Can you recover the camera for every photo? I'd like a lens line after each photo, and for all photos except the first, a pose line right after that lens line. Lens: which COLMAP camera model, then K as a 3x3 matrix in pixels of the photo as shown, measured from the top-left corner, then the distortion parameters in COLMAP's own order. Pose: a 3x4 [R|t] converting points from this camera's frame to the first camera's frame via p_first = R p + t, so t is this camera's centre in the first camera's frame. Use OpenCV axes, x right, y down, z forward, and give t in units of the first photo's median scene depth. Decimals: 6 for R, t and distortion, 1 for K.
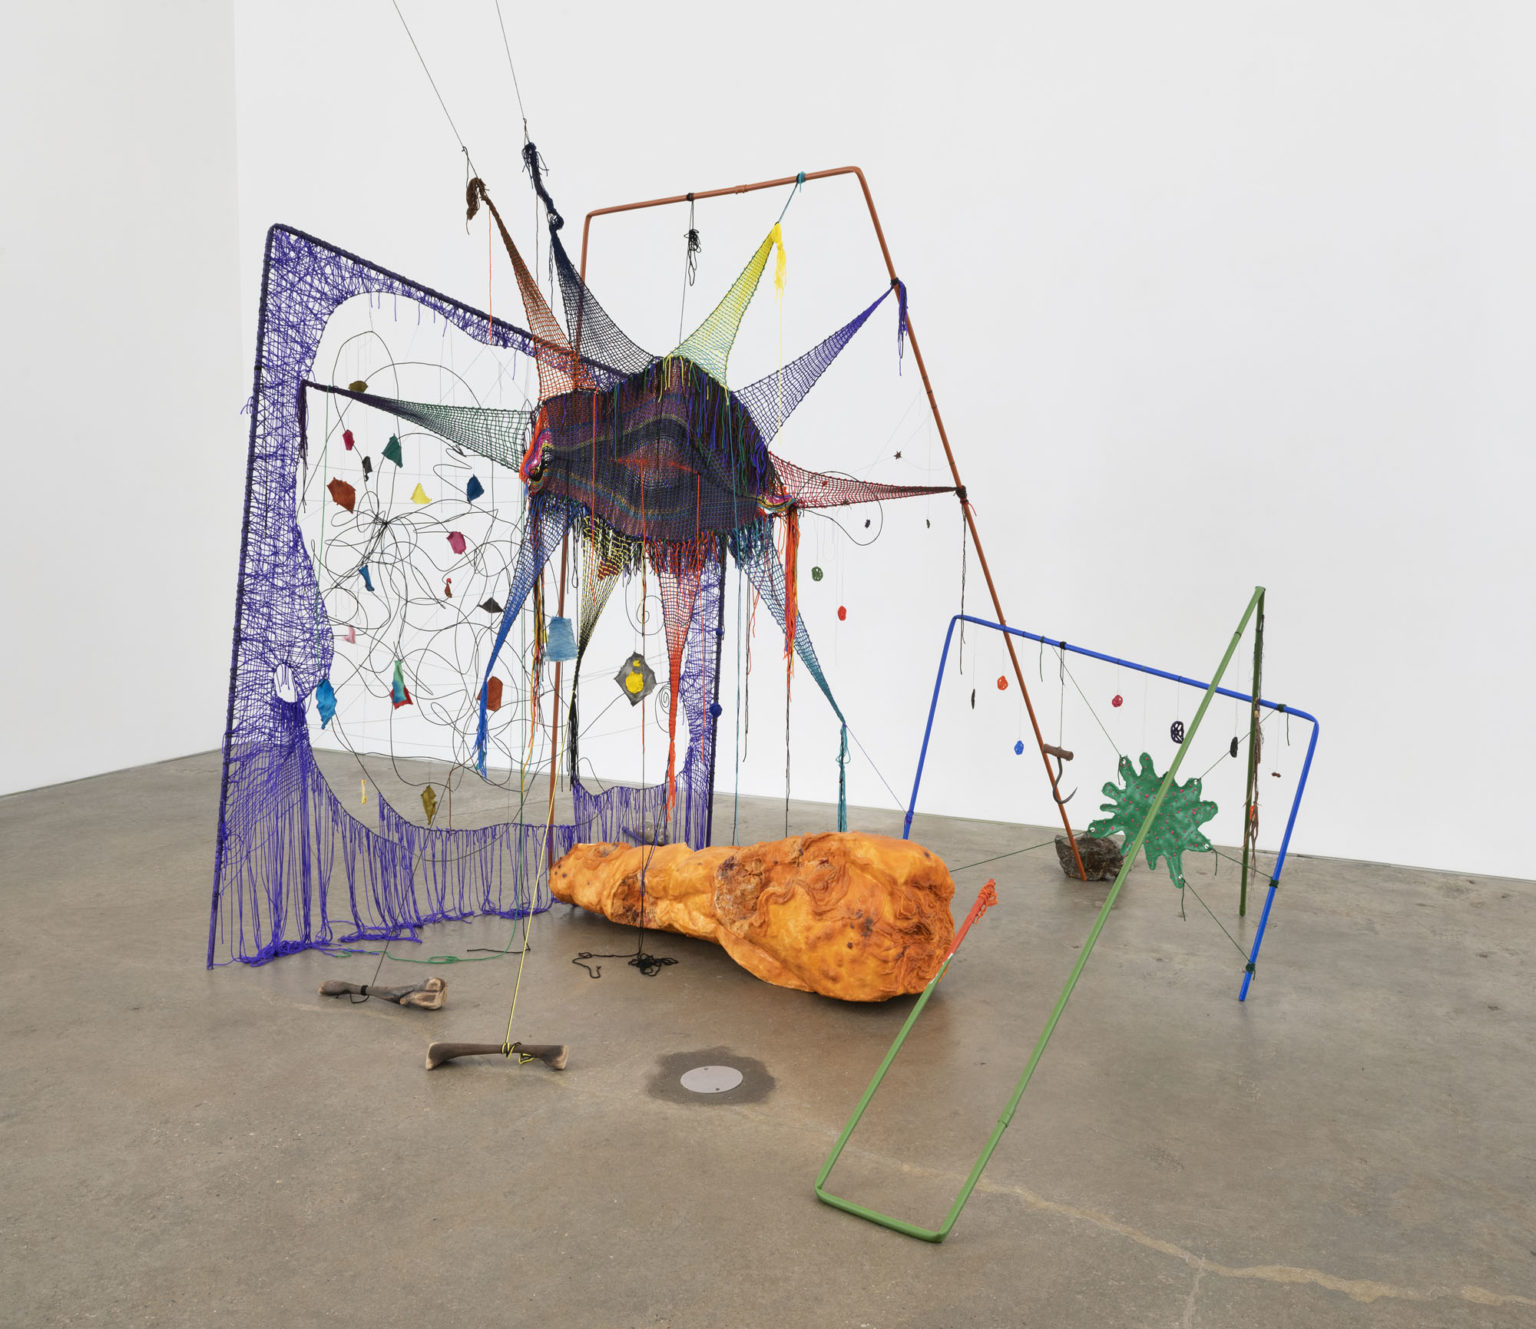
lens RADIAL K [[1342.2, 0, 764.8], [0, 1342.2, 696.3], [0, 0, 1]] dist [-0.000463, -0.018836]
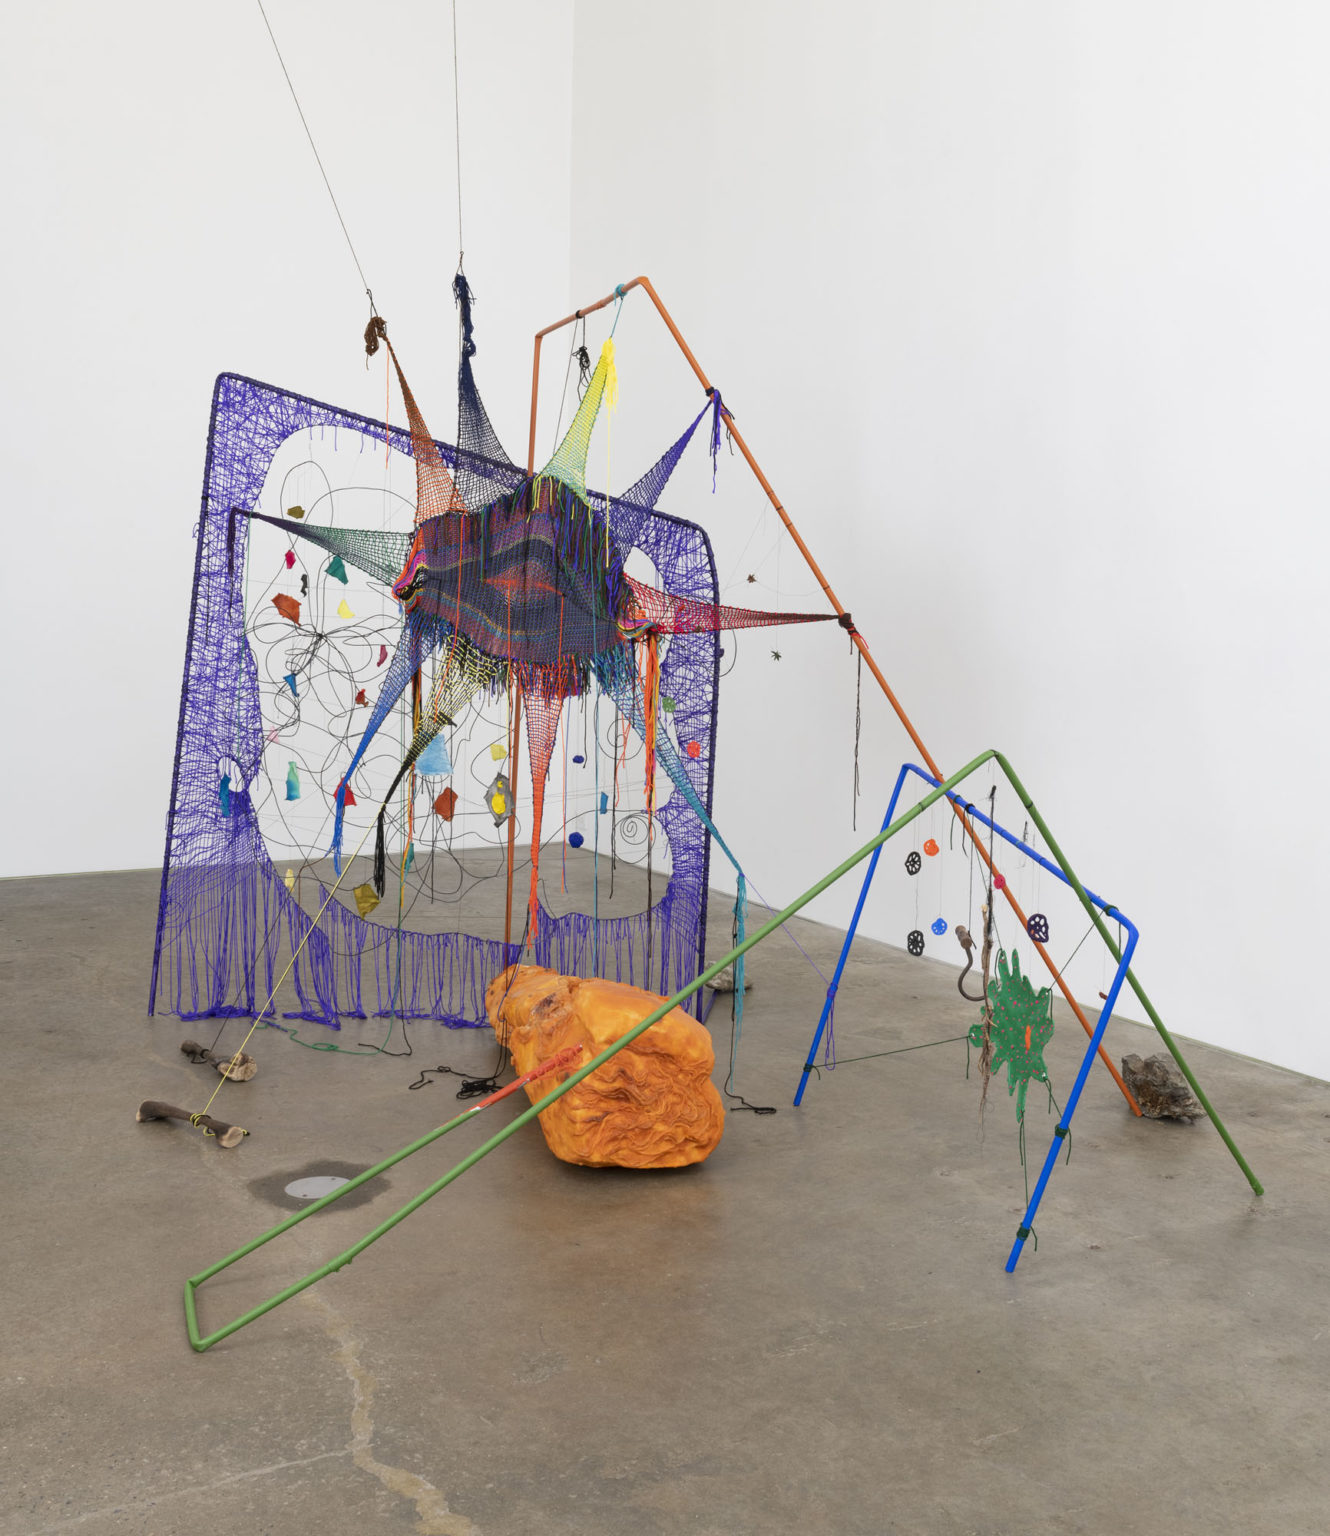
lens RADIAL K [[1552.2, 0, 665.1], [0, 1552.2, 765.7], [0, 0, 1]] dist [-0.016727, 0.000000]
pose [[0.837560, 0.077754, -0.540785, 0.653338], [-0.099039, 0.995030, -0.010324, -0.039877], [0.537294, 0.062206, 0.841098, 0.105065]]
